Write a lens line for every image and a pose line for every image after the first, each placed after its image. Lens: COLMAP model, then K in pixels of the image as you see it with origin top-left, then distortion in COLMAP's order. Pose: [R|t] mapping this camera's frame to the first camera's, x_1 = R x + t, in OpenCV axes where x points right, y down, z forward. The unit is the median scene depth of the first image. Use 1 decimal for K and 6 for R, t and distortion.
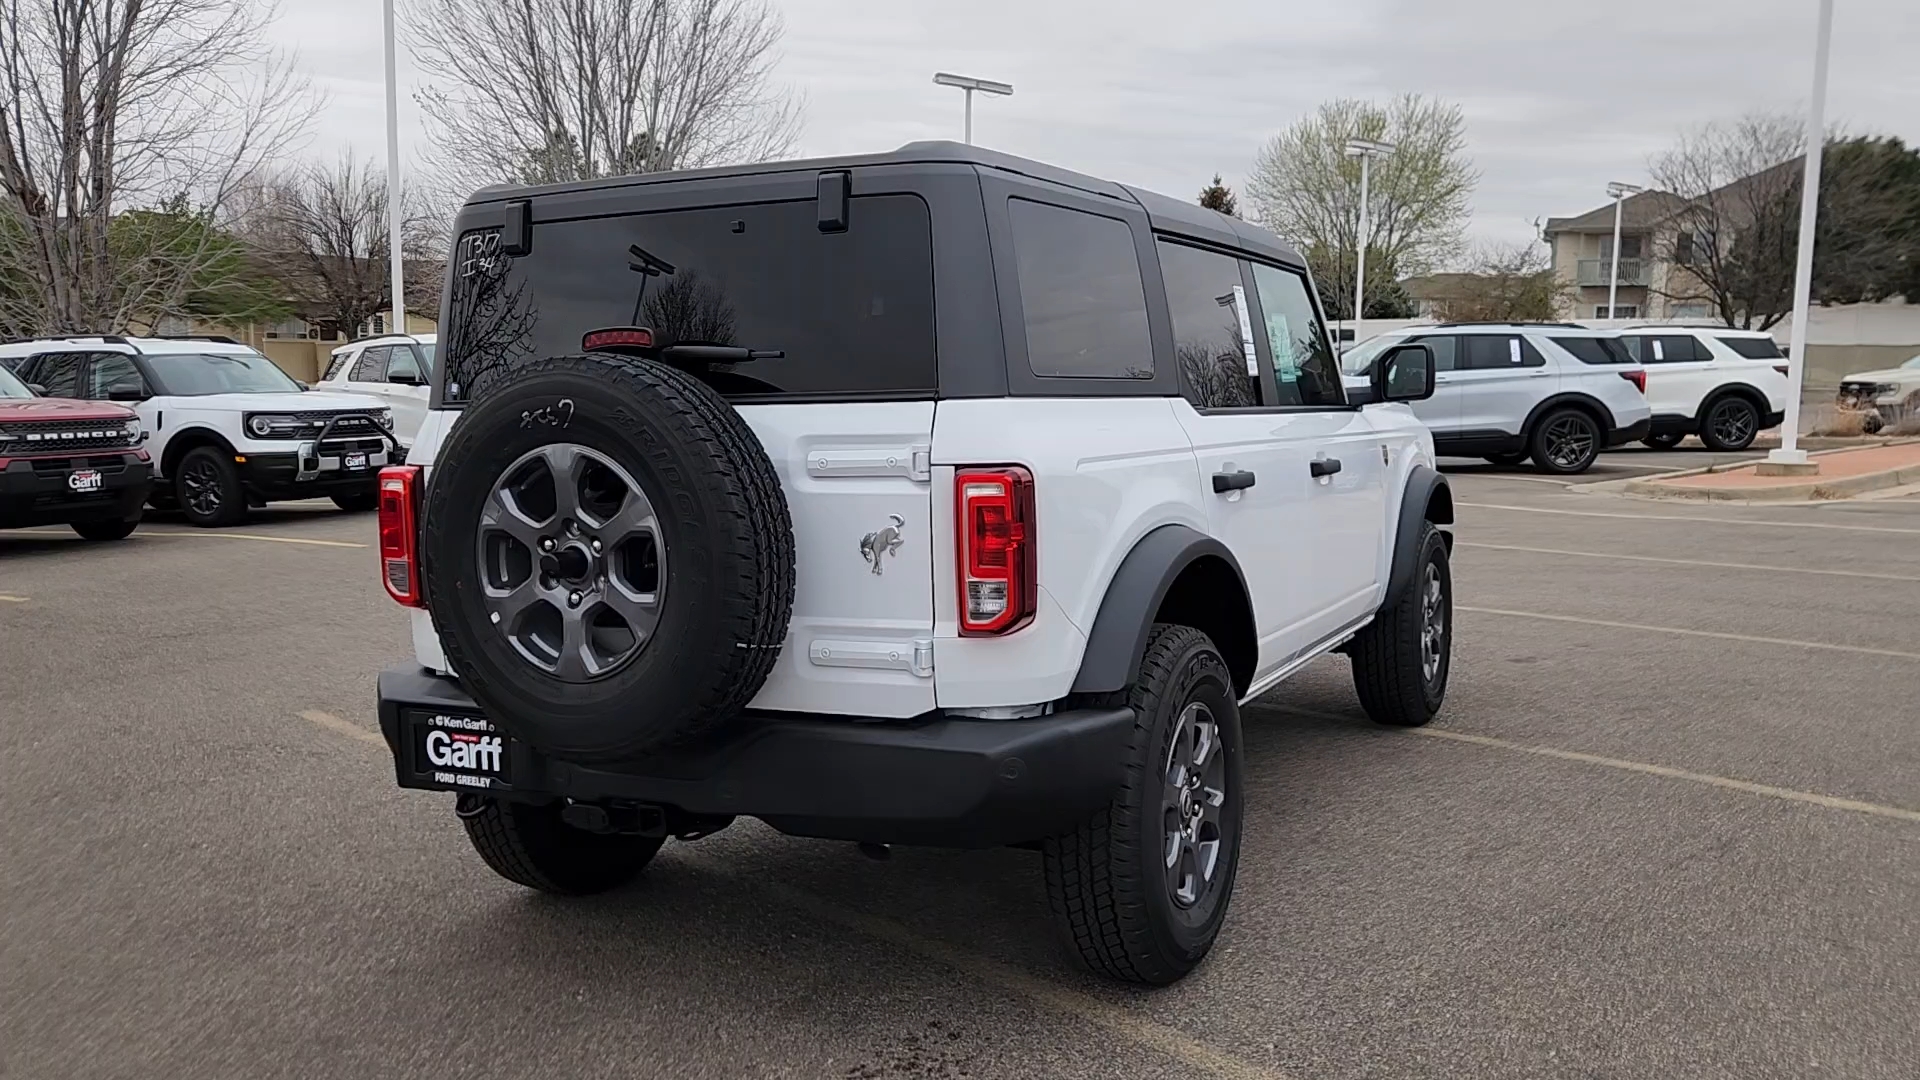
lens RADIAL K [[1616.9, 0, 950.8], [0, 1616.9, 553.2], [0, 0, 1]] dist [0.037411, -0.021559]
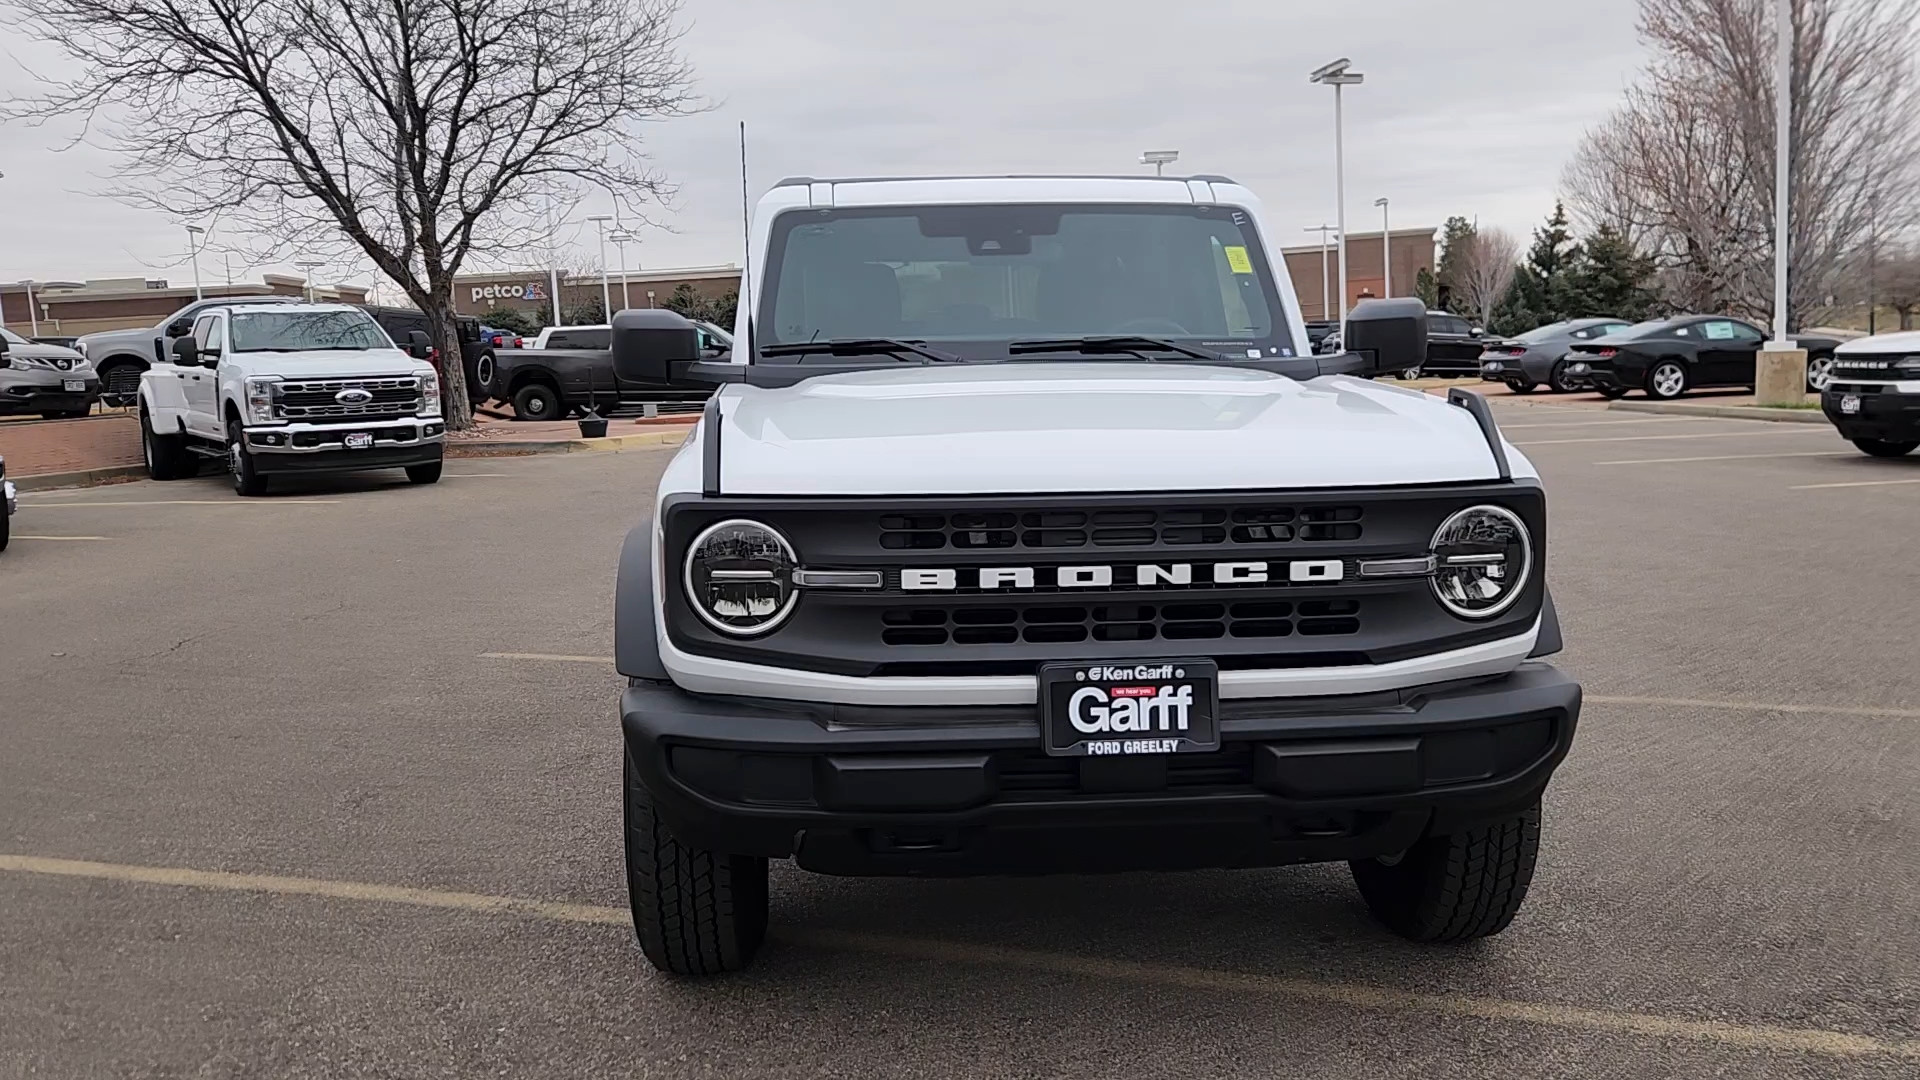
lens RADIAL K [[1616.9, 0, 950.8], [0, 1616.9, 553.2], [0, 0, 1]] dist [0.037411, -0.021559]
pose [[-0.857961, 0.105296, -0.502808, 0.822763], [-0.017627, 0.972158, 0.233663, -0.293033], [0.513413, 0.209336, -0.832217, 2.563238]]
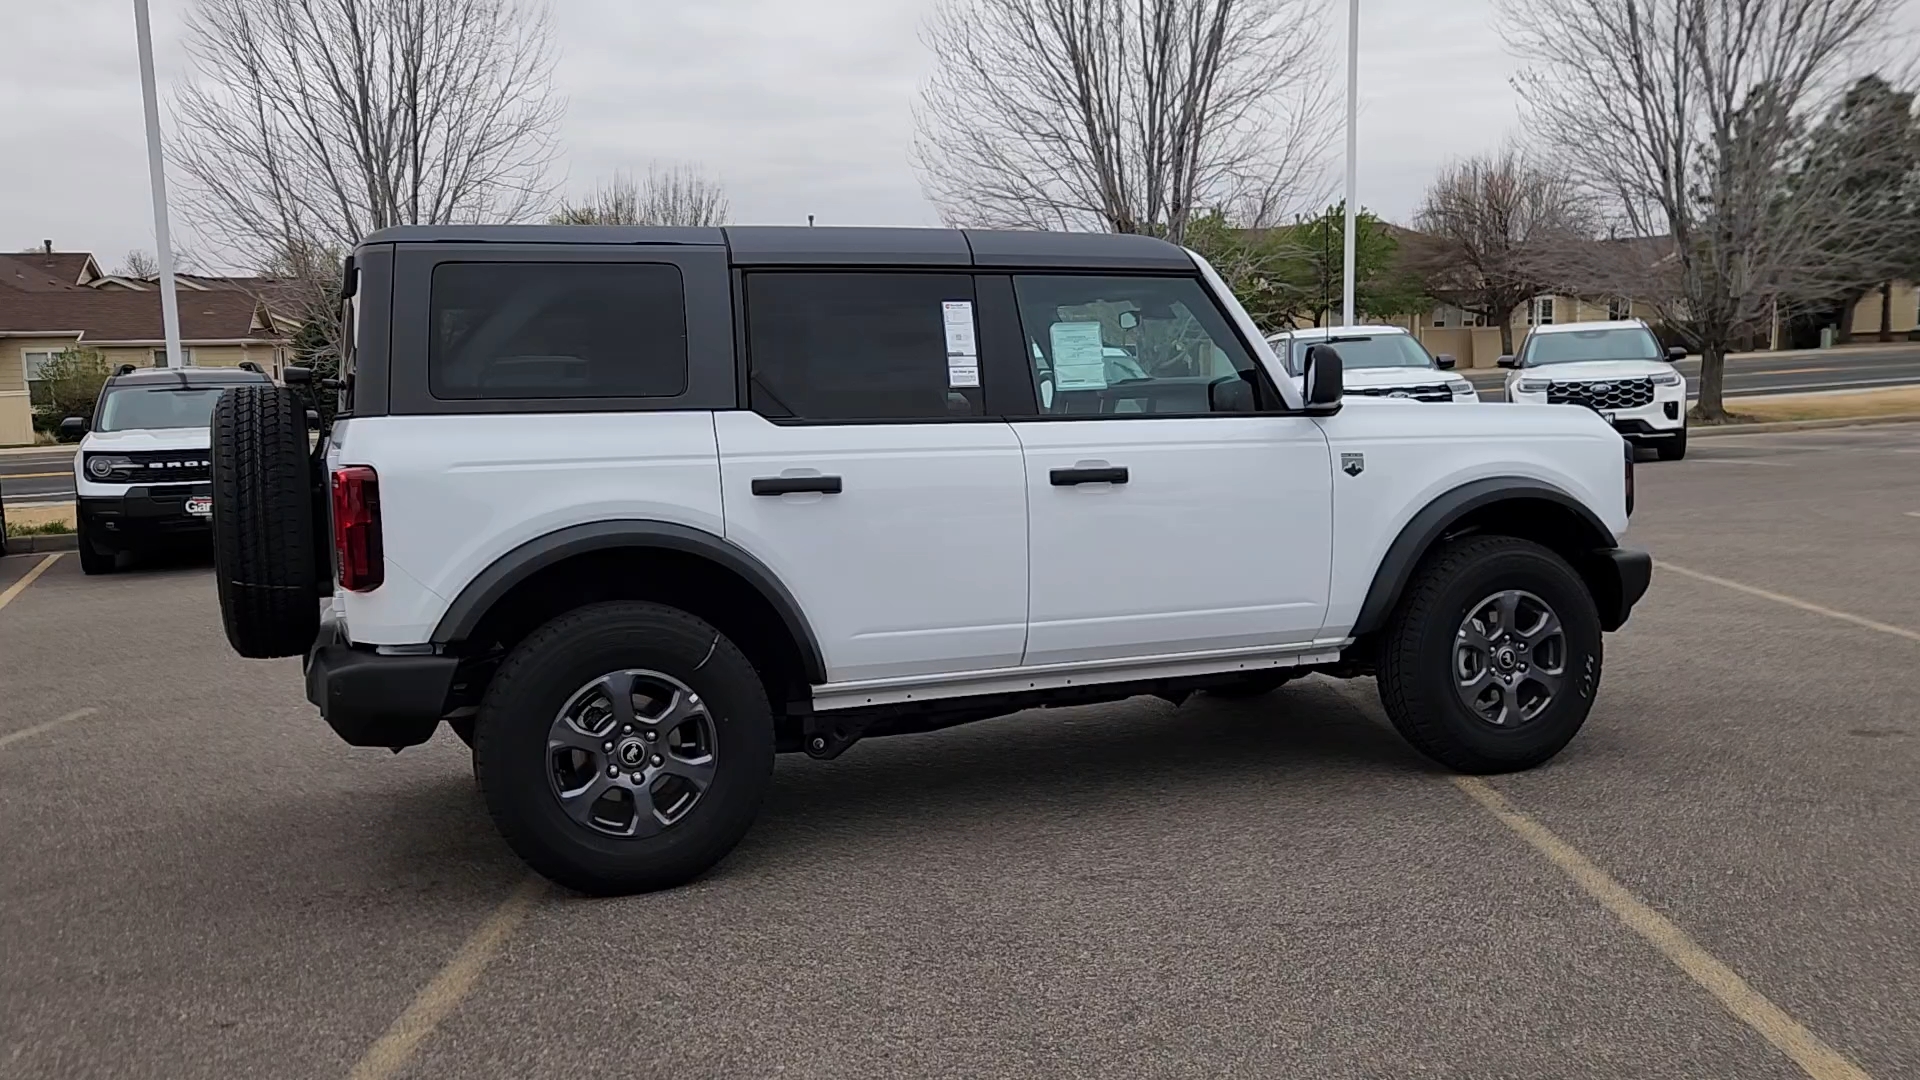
lens RADIAL K [[1616.9, 0, 950.8], [0, 1616.9, 553.2], [0, 0, 1]] dist [0.037411, -0.021559]
pose [[0.738775, 0.059882, -0.671287, 1.105186], [-0.052405, 0.998133, 0.031365, -0.042073], [0.671912, 0.012007, 0.740534, 0.268863]]
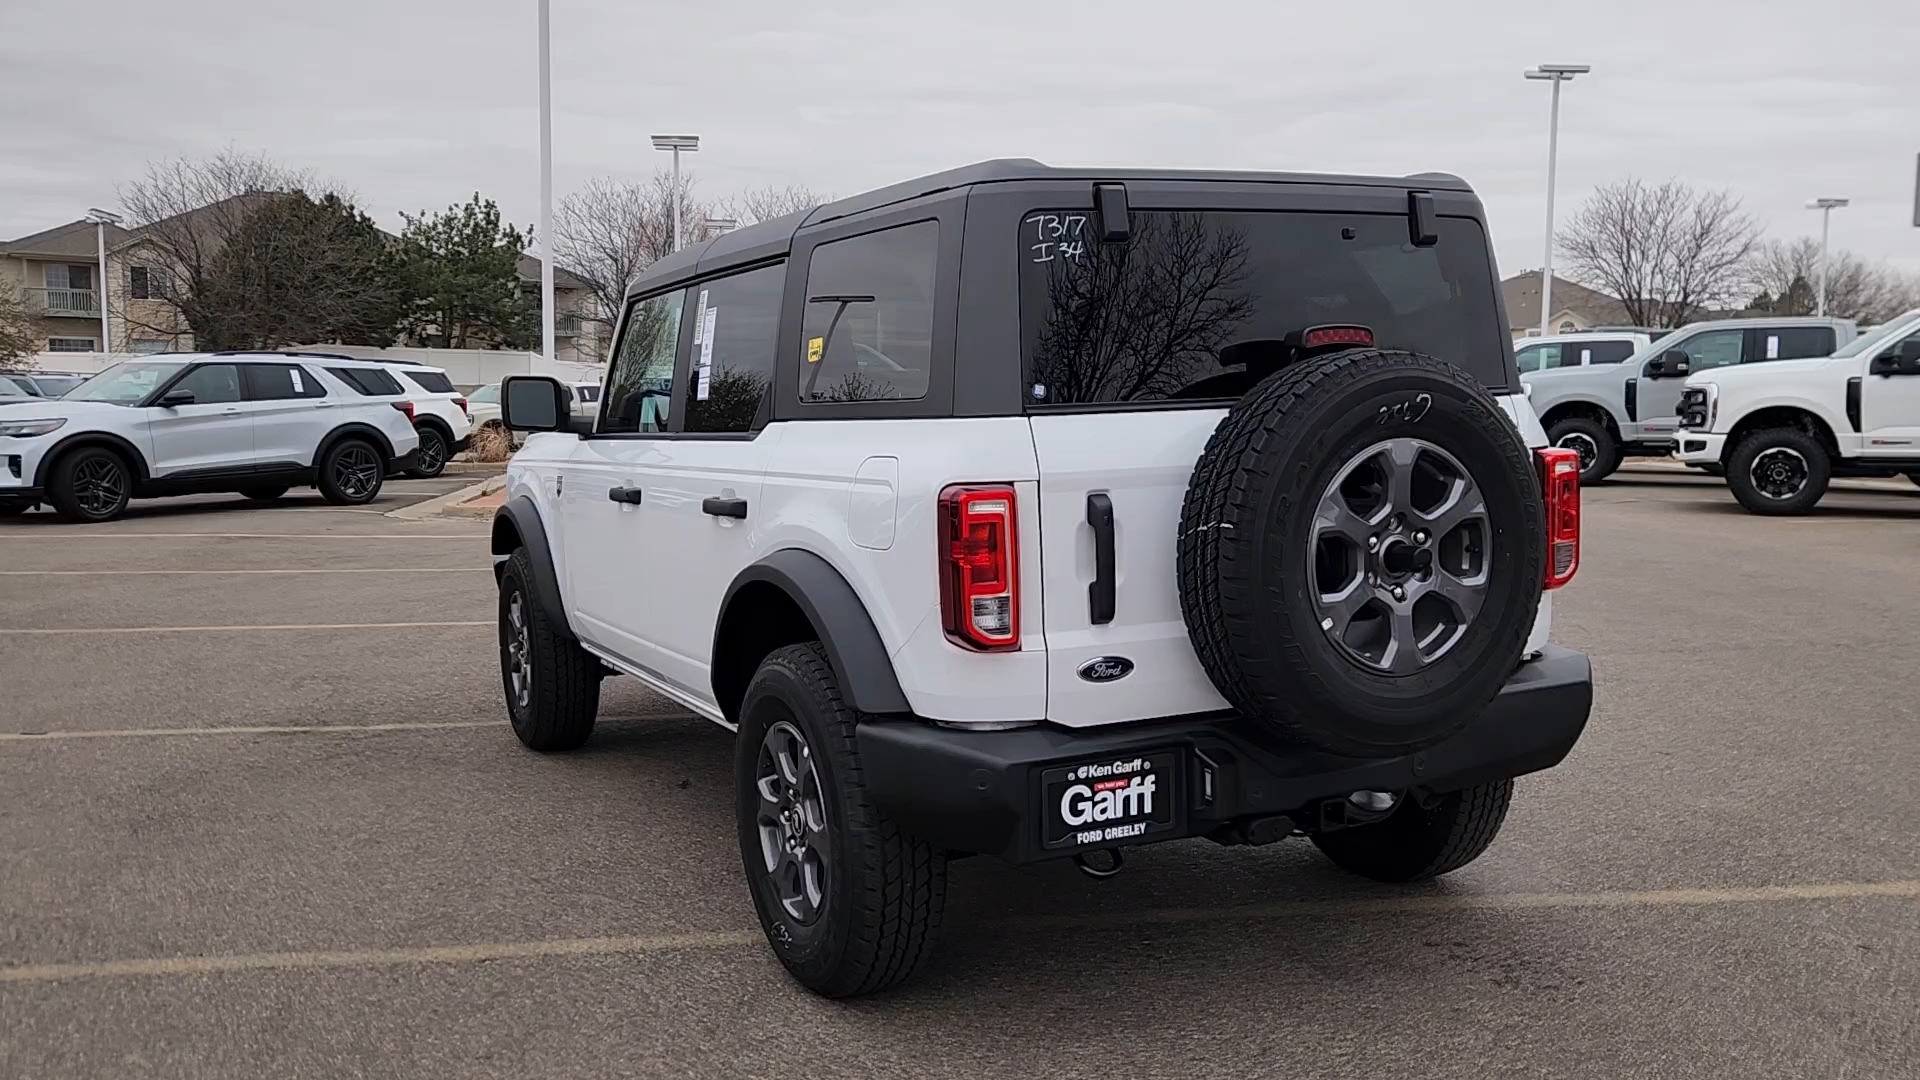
lens RADIAL K [[1616.9, 0, 950.8], [0, 1616.9, 553.2], [0, 0, 1]] dist [0.037411, -0.021559]
pose [[0.601264, -0.077814, 0.795252, -1.022888], [0.096102, 0.995065, 0.024706, -0.040997], [-0.793250, 0.061570, 0.605775, 0.518880]]
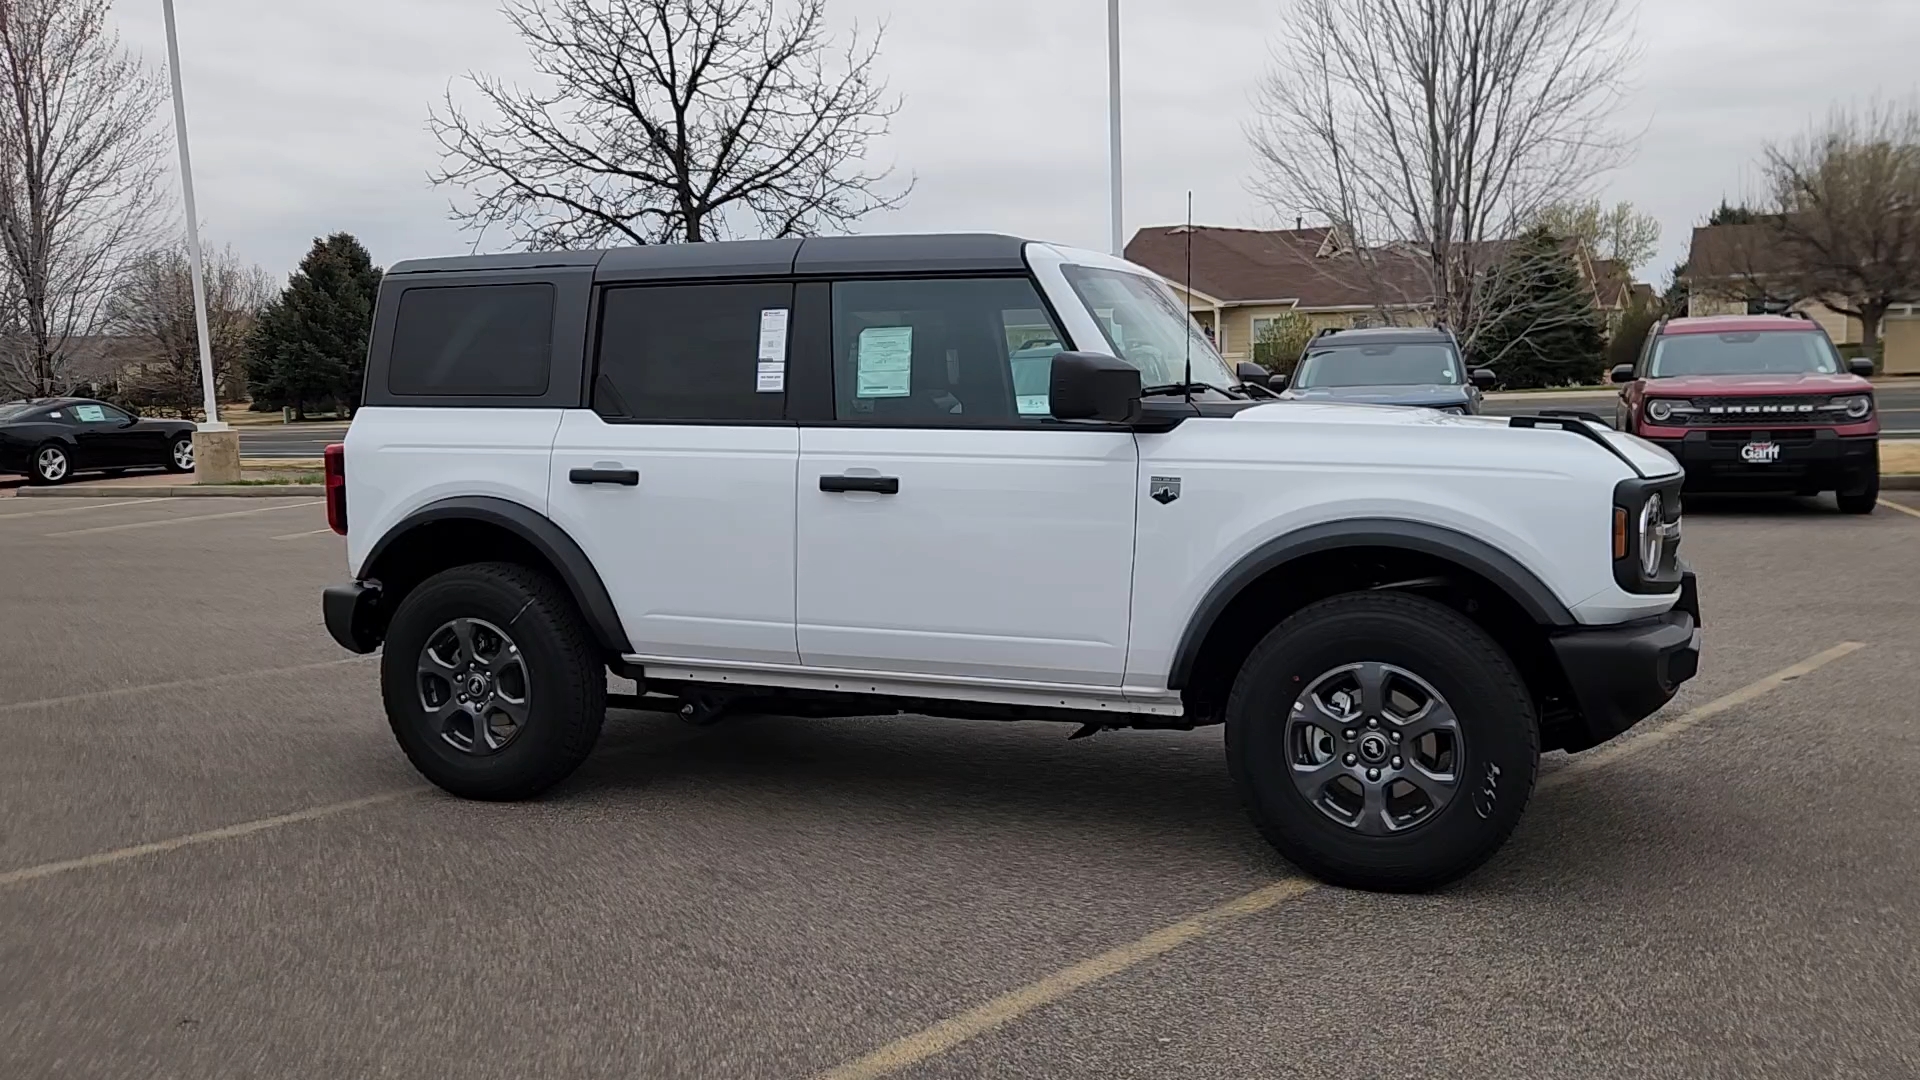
lens RADIAL K [[1616.9, 0, 950.8], [0, 1616.9, 553.2], [0, 0, 1]] dist [0.037411, -0.021559]
pose [[0.069999, 0.120062, -0.990296, 1.606514], [-0.090376, 0.989411, 0.113566, -0.169288], [0.993445, 0.081549, 0.080109, 1.291166]]
